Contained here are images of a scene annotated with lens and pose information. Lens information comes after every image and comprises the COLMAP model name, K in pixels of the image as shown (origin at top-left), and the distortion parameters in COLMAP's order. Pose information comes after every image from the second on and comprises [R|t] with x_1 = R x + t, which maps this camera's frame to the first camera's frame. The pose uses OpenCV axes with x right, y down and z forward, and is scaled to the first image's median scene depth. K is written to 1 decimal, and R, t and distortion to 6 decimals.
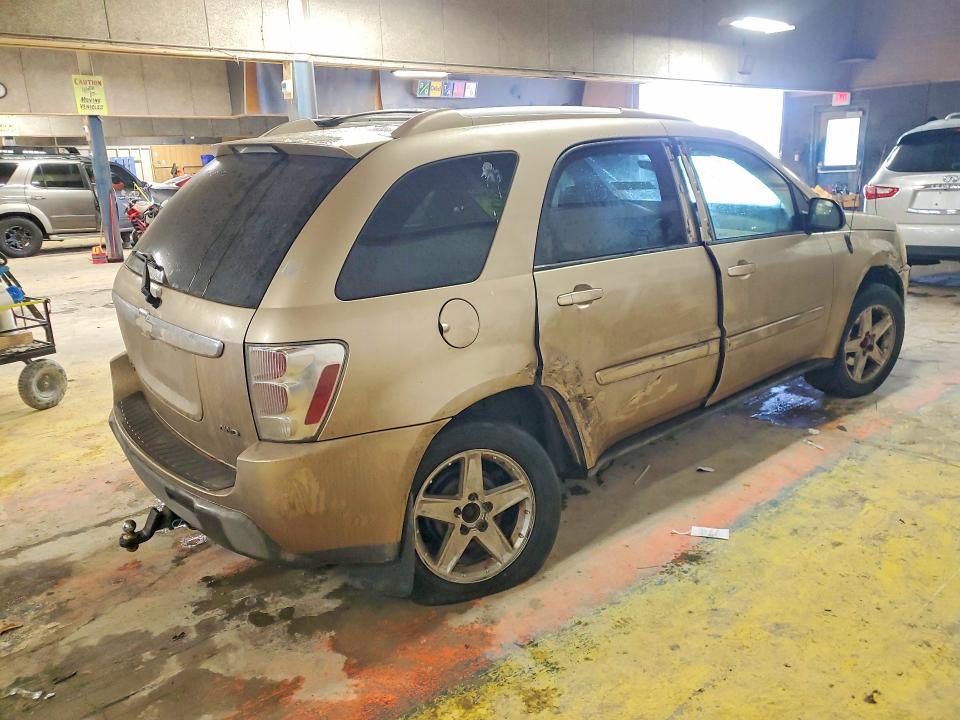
lens RADIAL K [[767.3, 0, 480.0], [0, 767.3, 360.0], [0, 0, 1]] dist [0.013016, 0.013271]
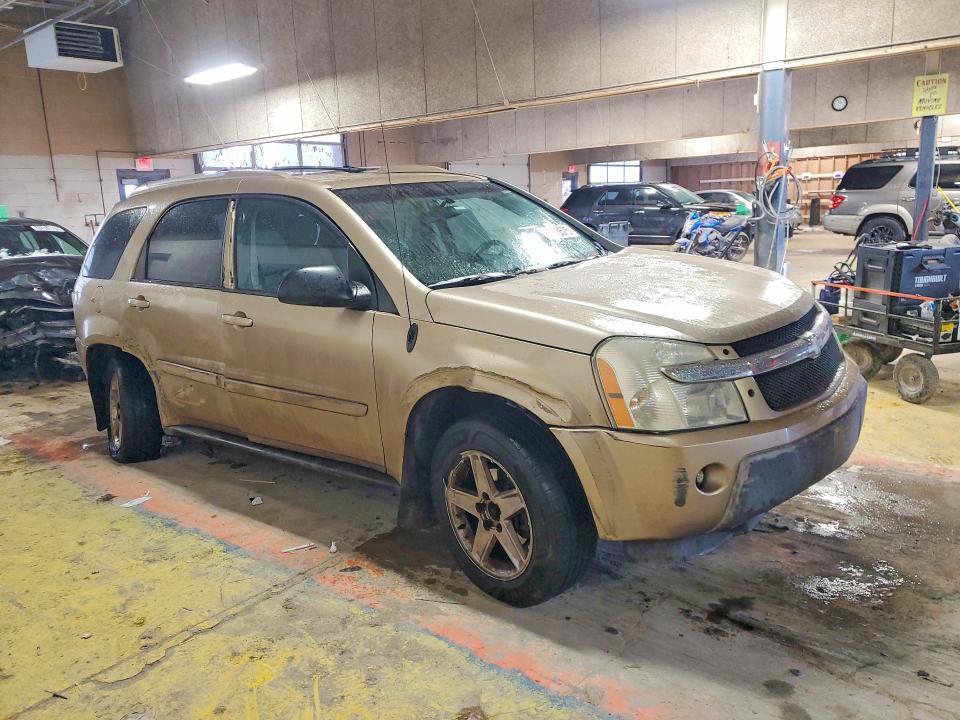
lens RADIAL K [[767.3, 0, 480.0], [0, 767.3, 360.0], [0, 0, 1]] dist [0.013016, 0.013271]
pose [[0.152548, 0.233499, -0.960316, 1.158036], [-0.211996, 0.956802, 0.198968, -0.284197], [0.965291, 0.173231, 0.195458, 0.927019]]
